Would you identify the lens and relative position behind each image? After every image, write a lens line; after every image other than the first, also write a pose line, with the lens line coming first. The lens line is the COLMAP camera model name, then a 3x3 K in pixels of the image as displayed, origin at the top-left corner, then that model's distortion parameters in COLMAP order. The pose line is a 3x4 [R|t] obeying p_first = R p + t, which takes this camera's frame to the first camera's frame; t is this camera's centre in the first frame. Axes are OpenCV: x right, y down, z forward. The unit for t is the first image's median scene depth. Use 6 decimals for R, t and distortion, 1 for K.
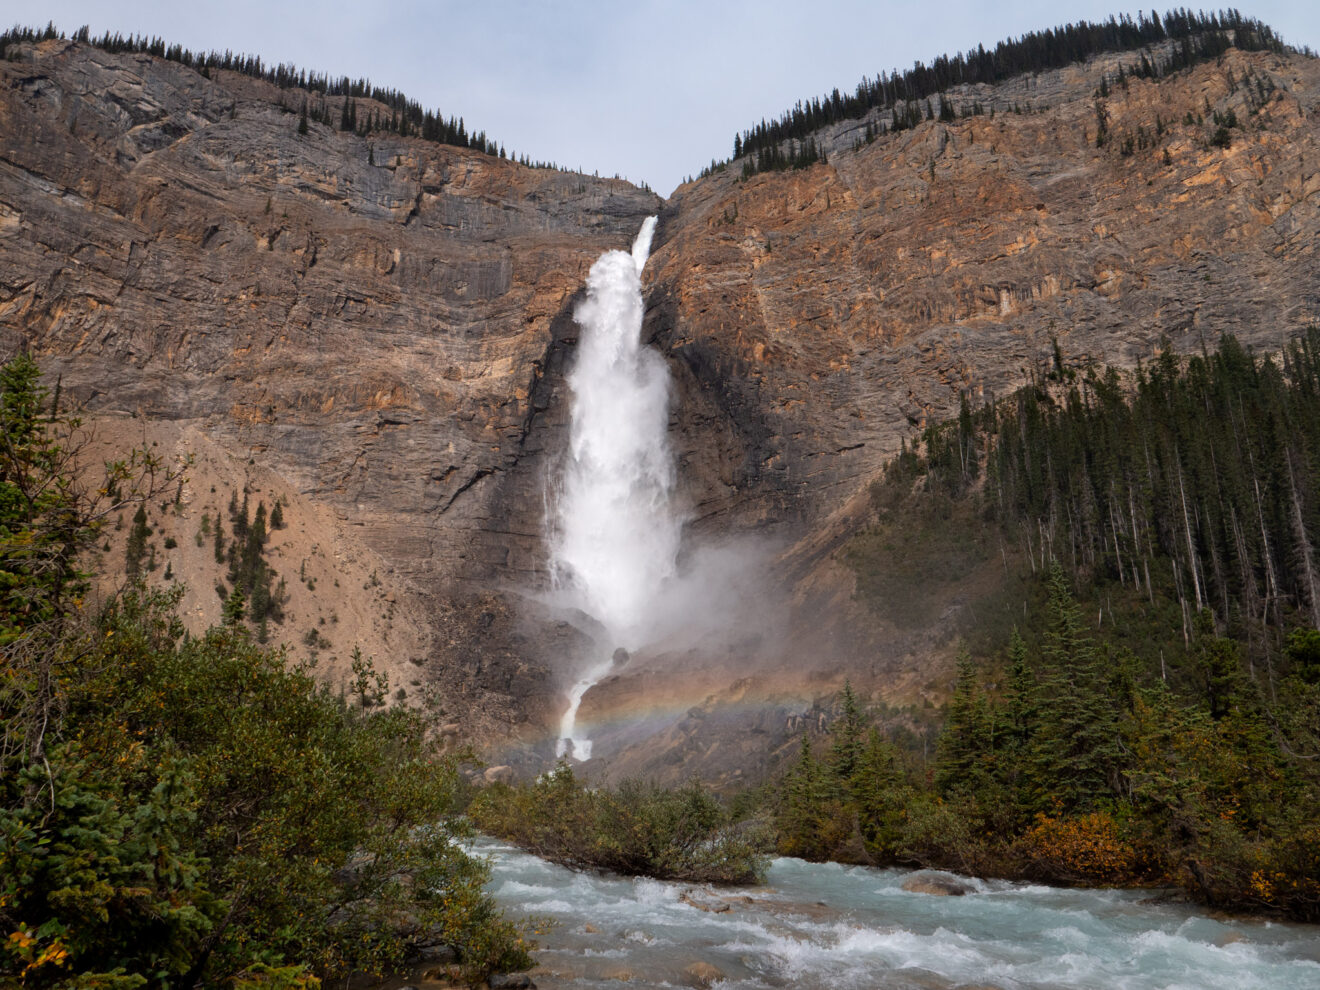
lens RADIAL K [[1037.2, 0, 582.8], [0, 1037.2, 514.9], [0, 0, 1]] dist [-0.056087, 0.013440]
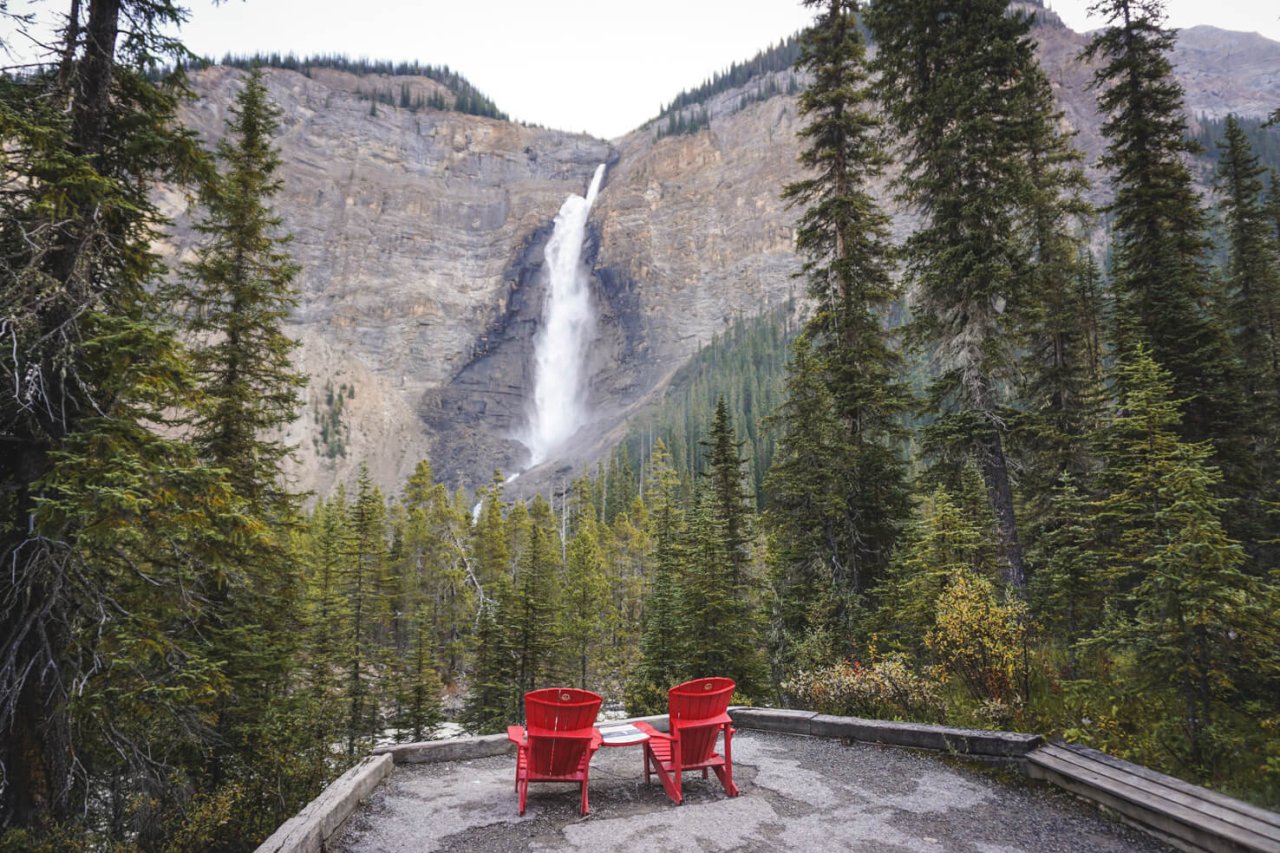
lens RADIAL K [[834.1, 0, 589.6], [0, 834.1, 424.6], [0, 0, 1]] dist [-0.008523, -0.001315]
pose [[0.995001, -0.016755, -0.098446, 0.202085], [0.030516, 0.989682, 0.139993, -0.103017], [0.095084, -0.142297, 0.985246, -0.318669]]
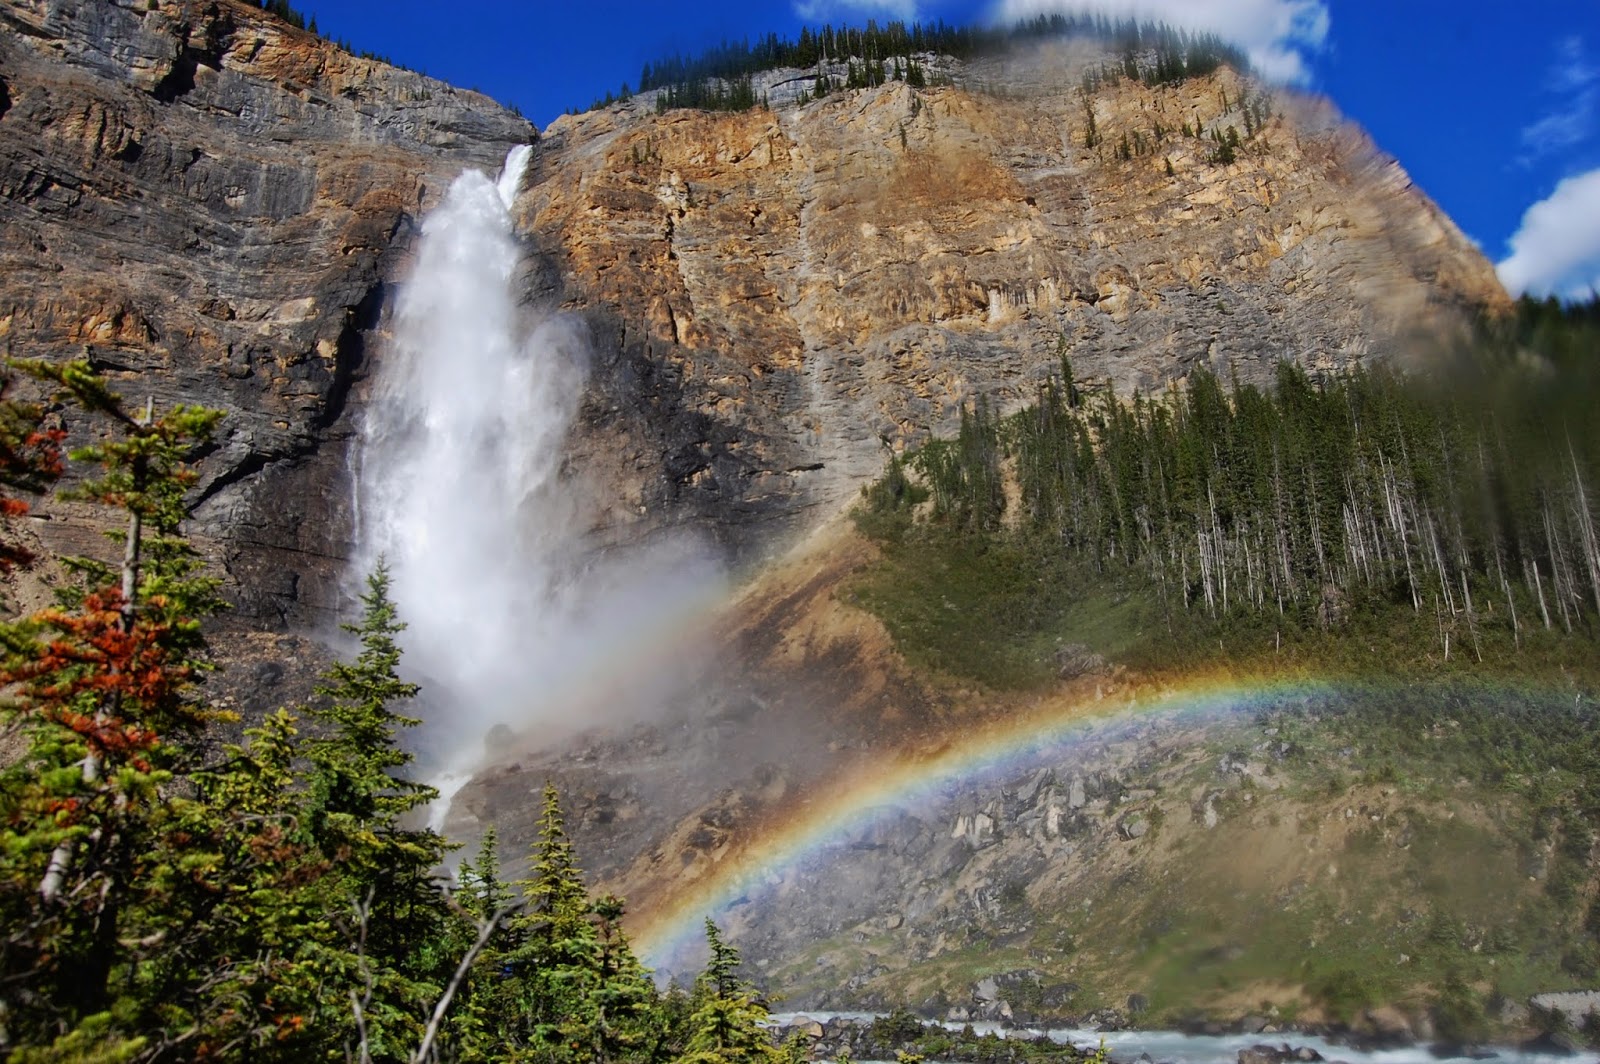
lens RADIAL K [[1289.5, 0, 831.3], [0, 1289.5, 516.2], [0, 0, 1]] dist [-0.096373, 0.046369]
pose [[0.929568, 0.079821, 0.359905, -0.041875], [-0.055355, 0.995431, -0.077796, 0.033851], [-0.364471, 0.052394, 0.929740, 0.130951]]
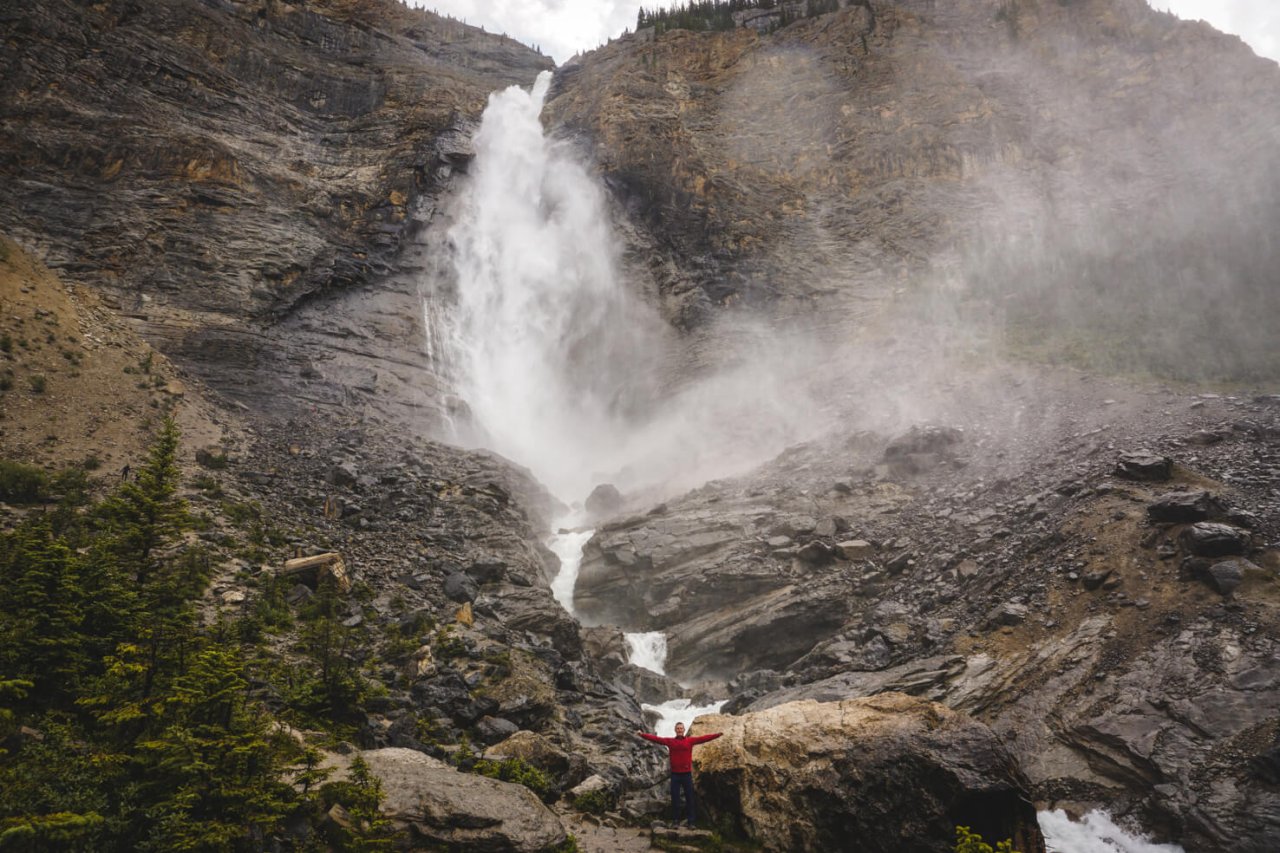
lens RADIAL K [[871.5, 0, 640.0], [0, 871.5, 426.5], [0, 0, 1]] dist [-0.045363, 0.022453]
pose [[0.958542, 0.070691, 0.276044, -0.051373], [-0.053242, 0.996110, -0.070210, 0.082980], [-0.279933, 0.052602, 0.958577, 0.342063]]
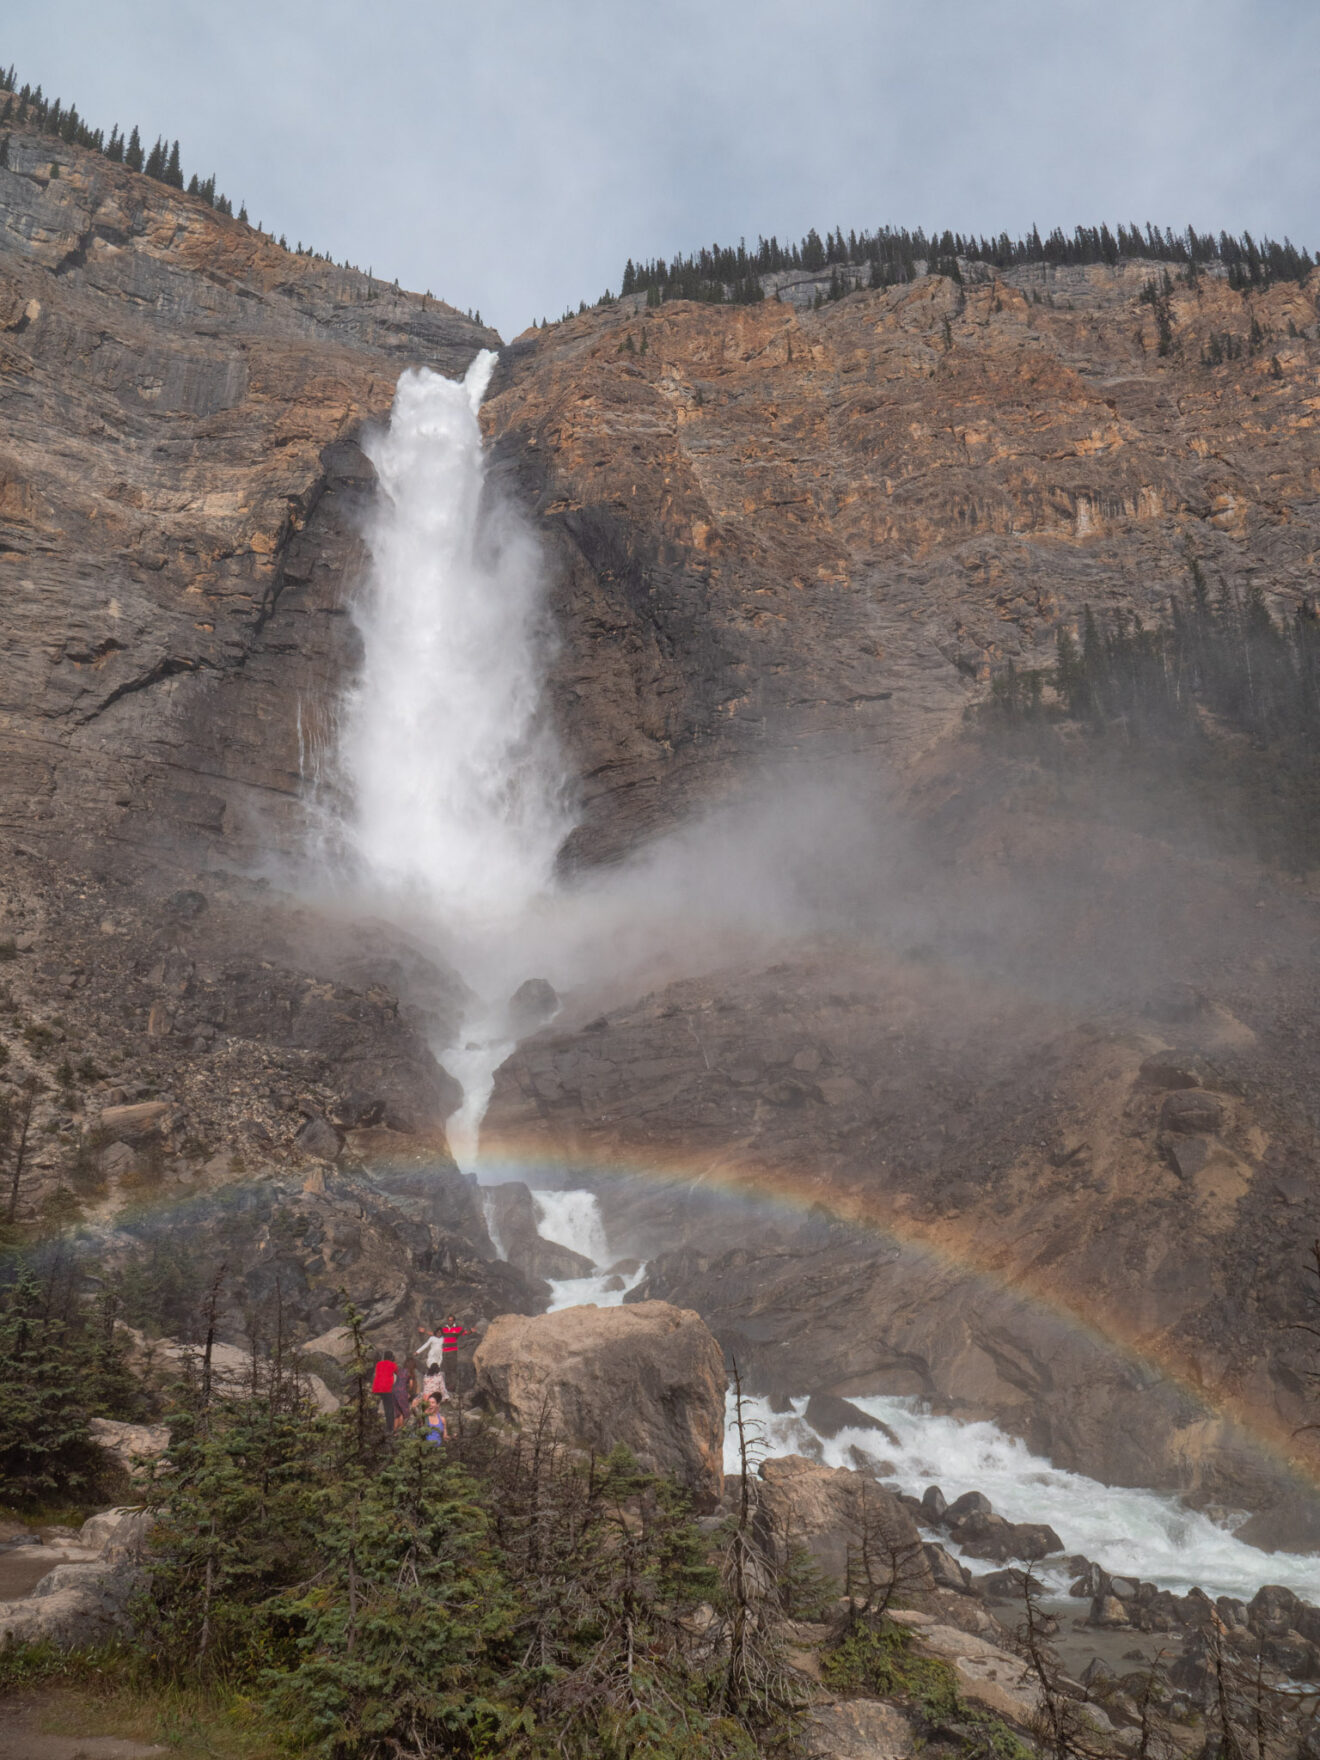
lens RADIAL K [[1315.2, 0, 666.0], [0, 1315.2, 861.4], [0, 0, 1]] dist [-0.059902, 0.023942]
pose [[0.947607, 0.094865, 0.305029, -0.050531], [-0.076390, 0.994477, -0.071973, 0.073746], [-0.310172, 0.044901, 0.949620, 0.308224]]
